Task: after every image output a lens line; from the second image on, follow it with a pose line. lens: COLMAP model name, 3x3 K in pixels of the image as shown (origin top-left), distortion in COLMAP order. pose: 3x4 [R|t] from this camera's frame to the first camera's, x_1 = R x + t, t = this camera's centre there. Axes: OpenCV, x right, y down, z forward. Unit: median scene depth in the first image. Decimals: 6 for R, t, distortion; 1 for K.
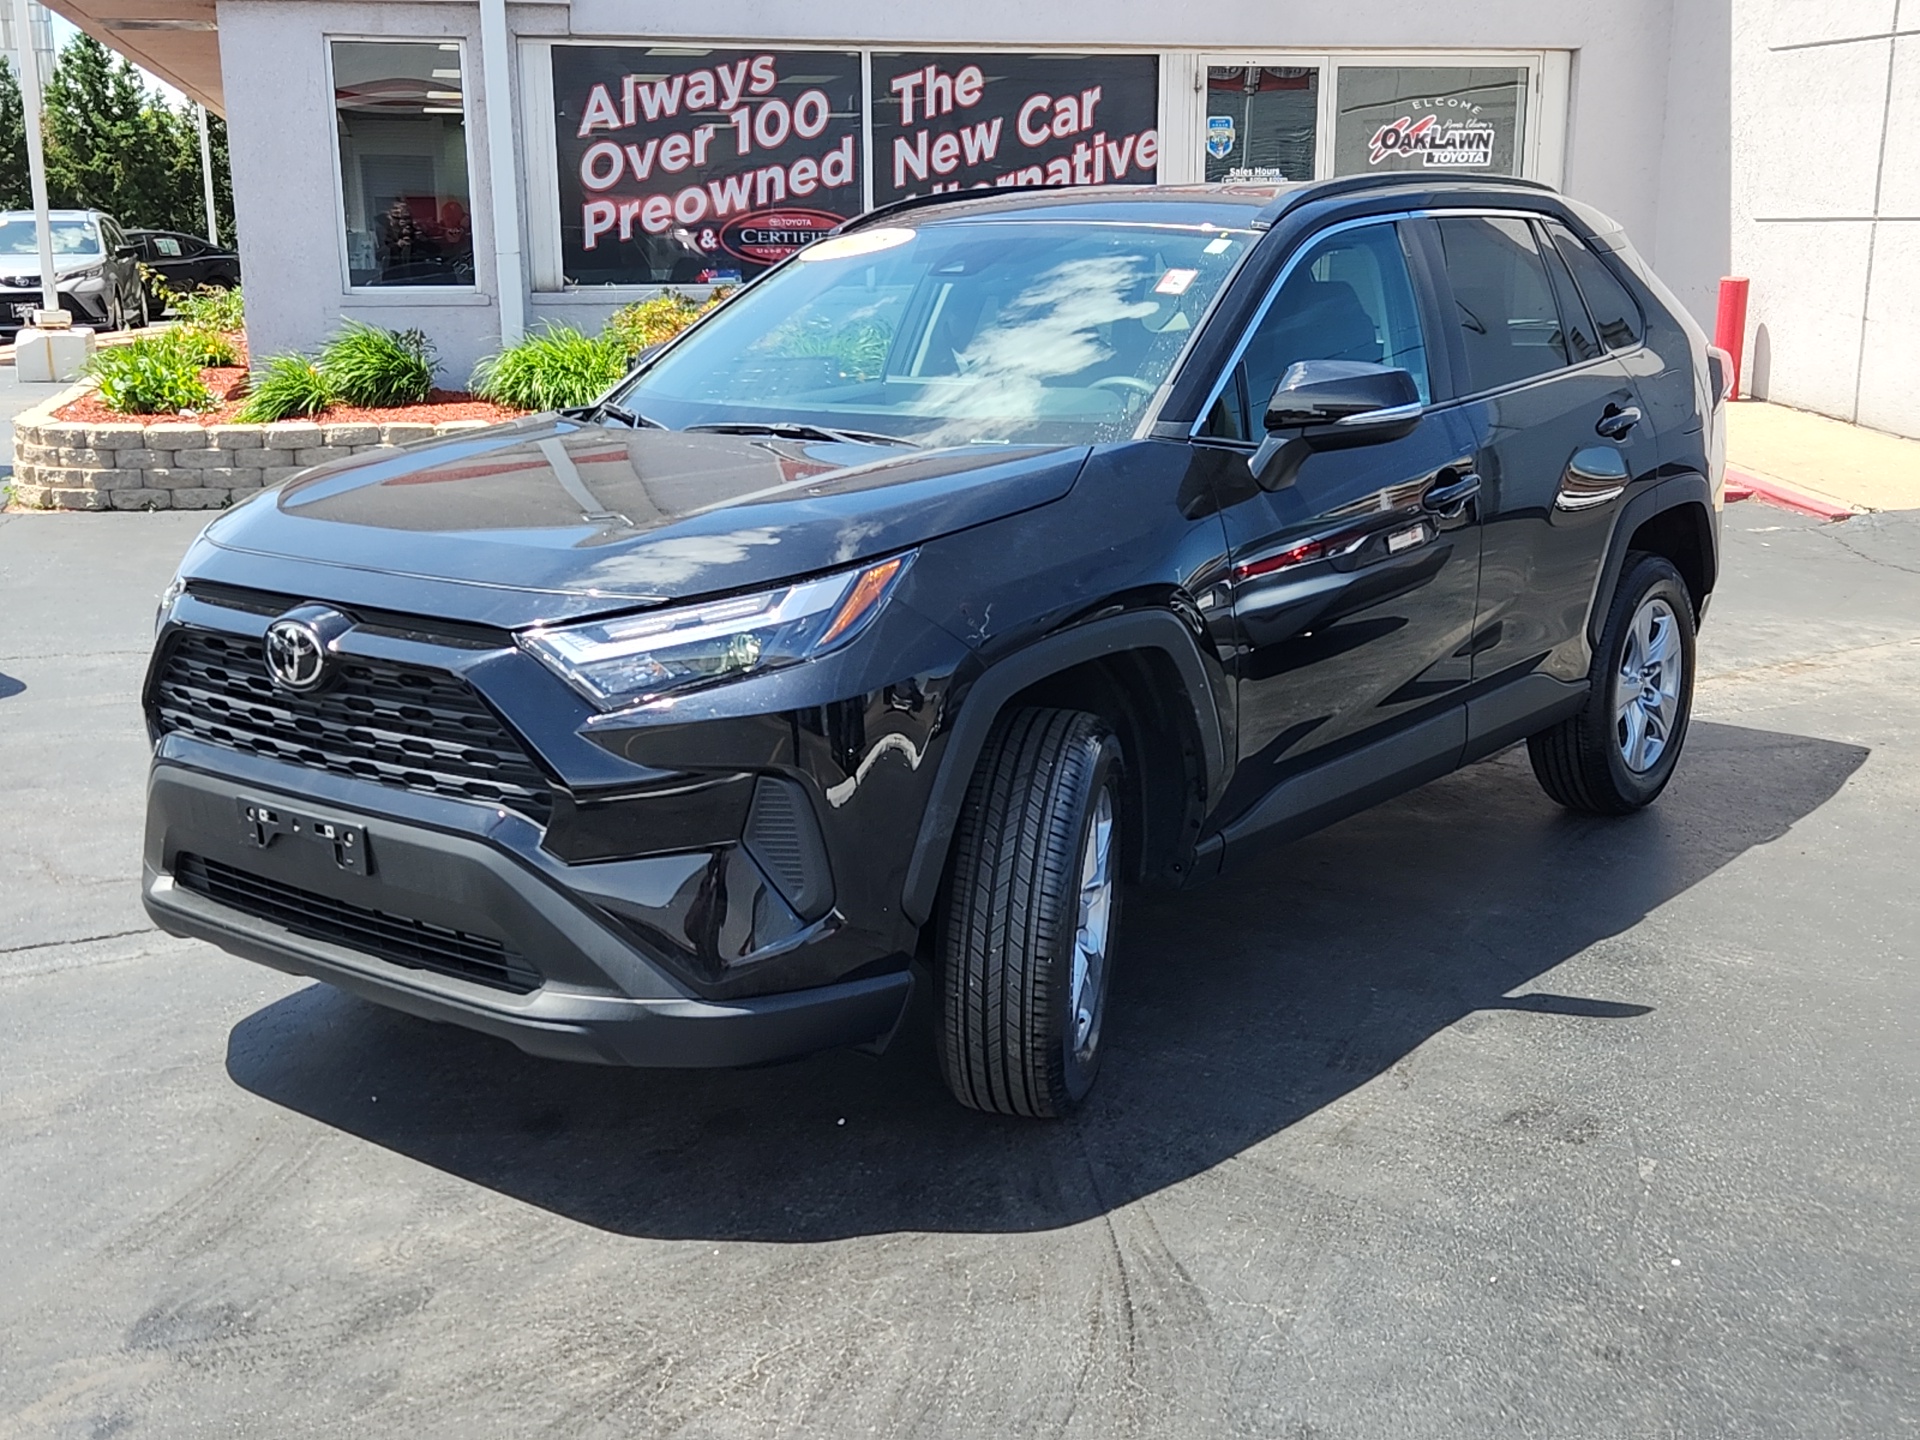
lens RADIAL K [[2128.8, 0, 961.6], [0, 2128.8, 696.2], [0, 0, 1]] dist [0.100916, -0.132033]
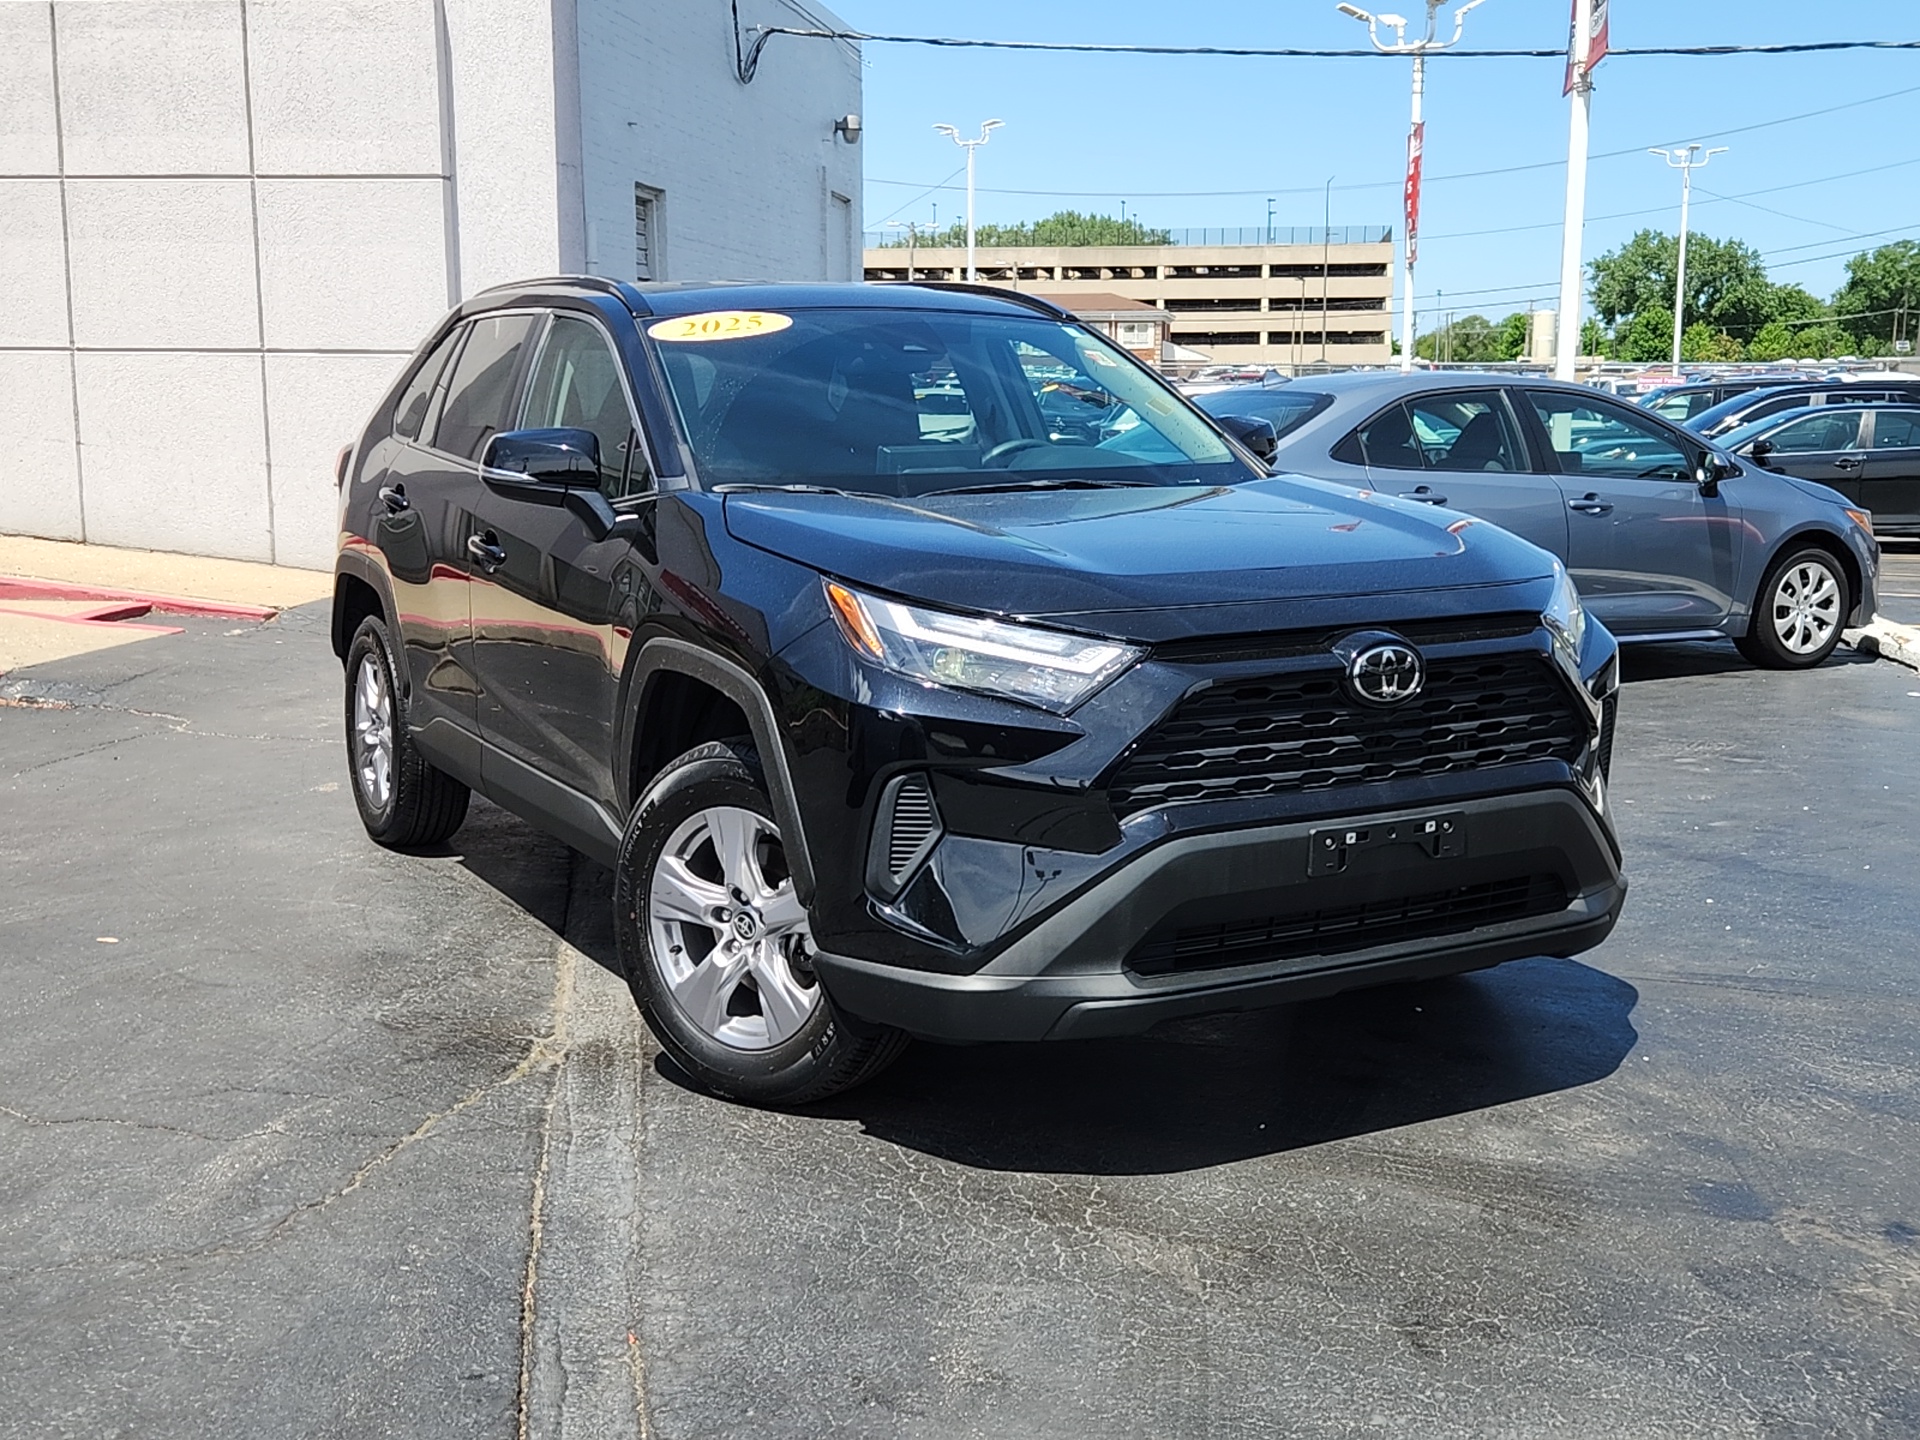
lens RADIAL K [[2128.8, 0, 961.6], [0, 2128.8, 696.2], [0, 0, 1]] dist [0.100916, -0.132033]
pose [[0.382495, -0.129932, 0.914776, -0.375538], [0.195103, 0.979096, 0.057490, -0.030510], [-0.903124, 0.156486, 0.399850, 0.208984]]
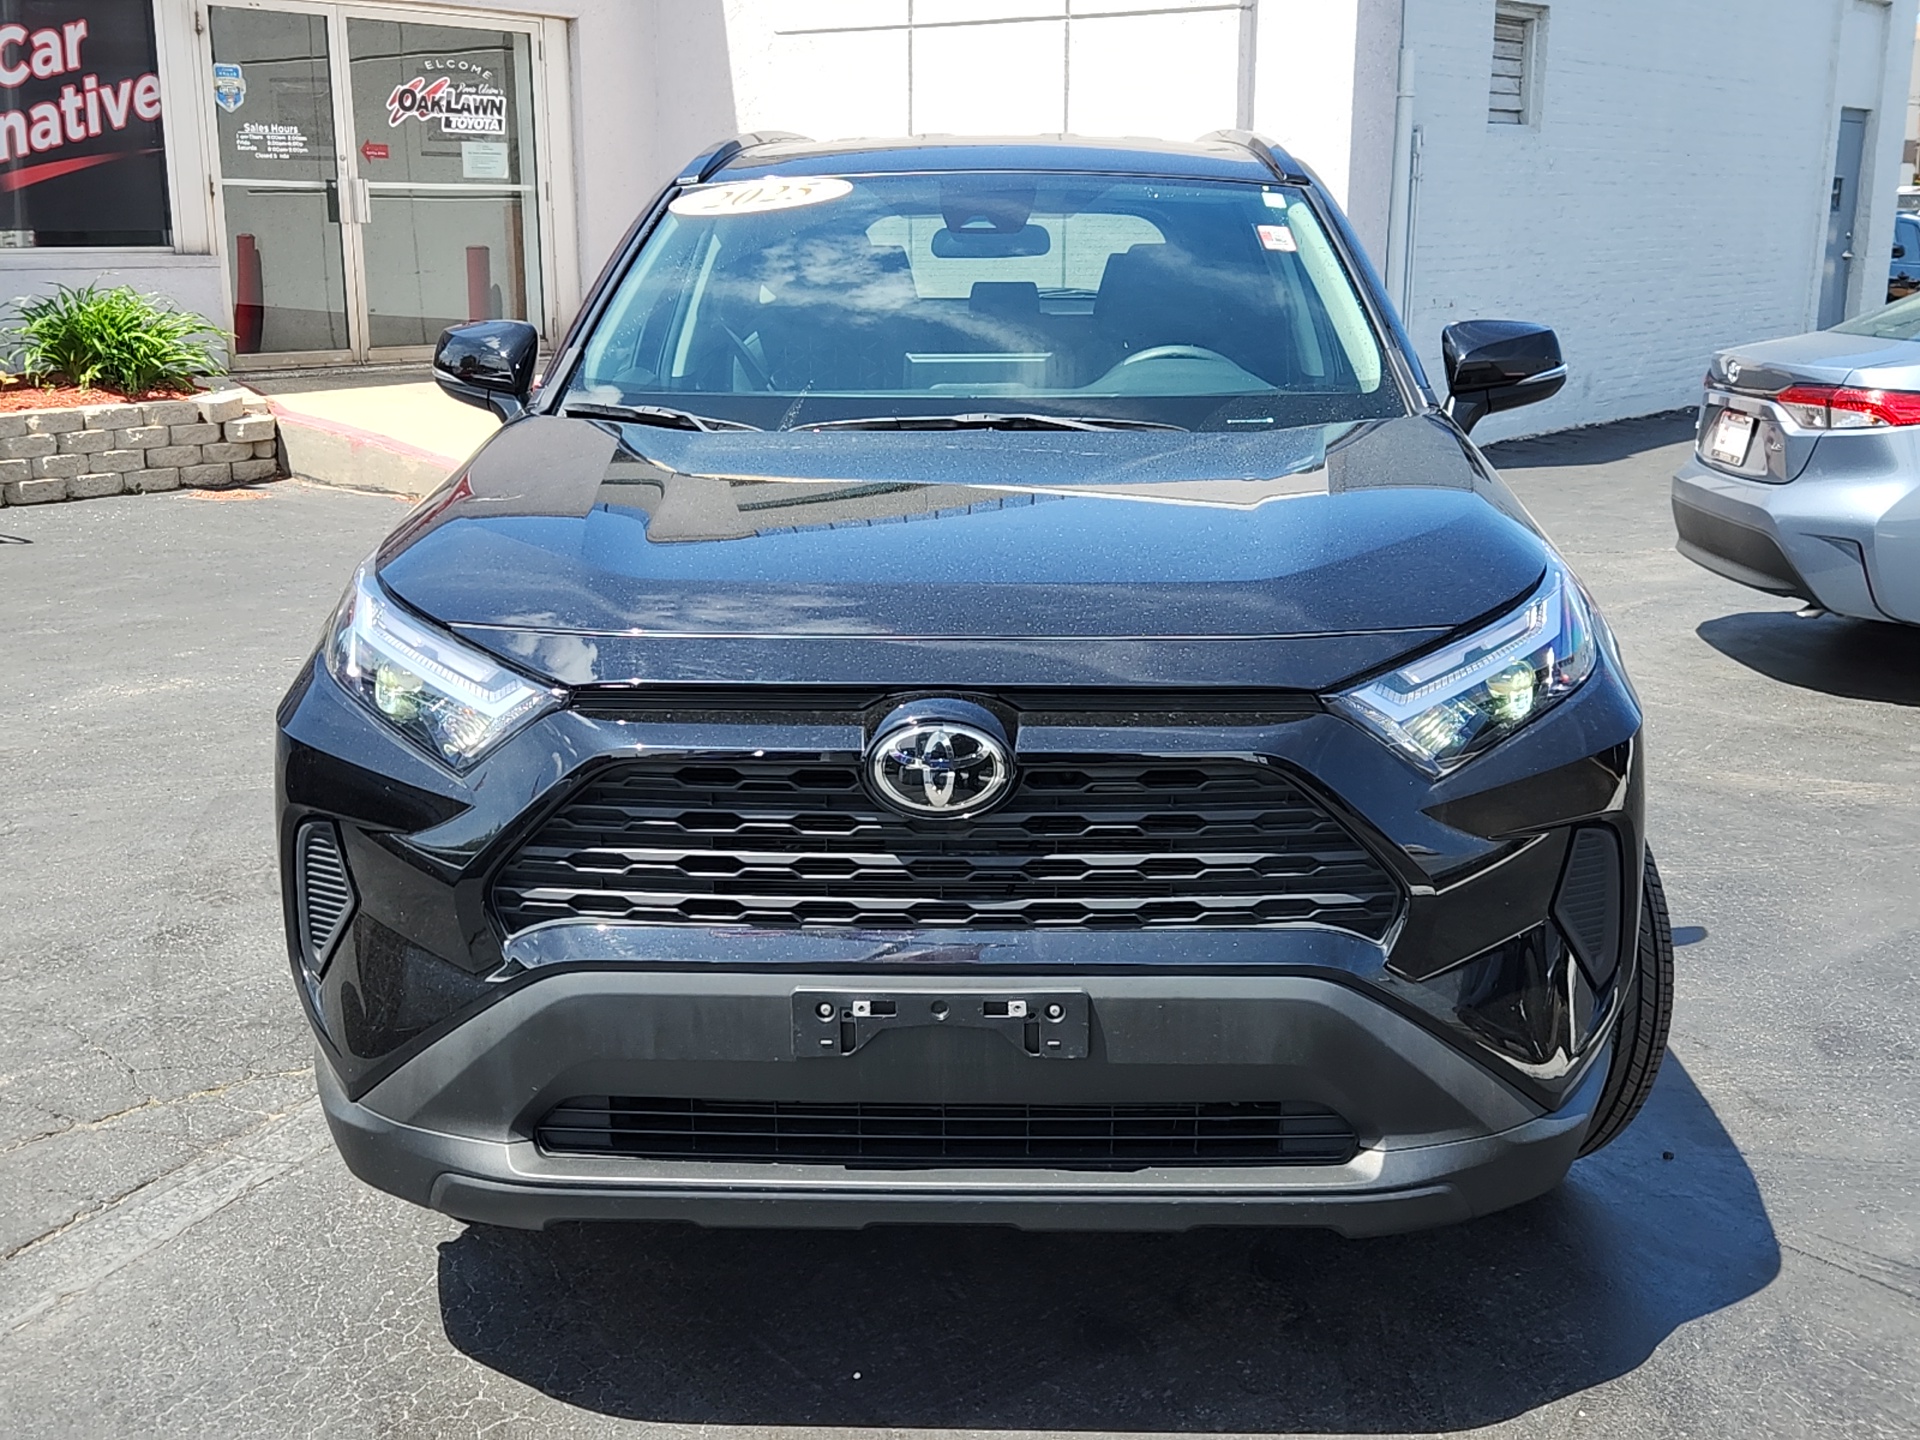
lens RADIAL K [[2128.8, 0, 961.6], [0, 2128.8, 696.2], [0, 0, 1]] dist [0.100916, -0.132033]
pose [[0.798793, -0.124228, 0.588640, -0.193624], [0.119030, 0.991741, 0.047774, -0.020499], [-0.589714, 0.031904, 0.806982, 0.119121]]
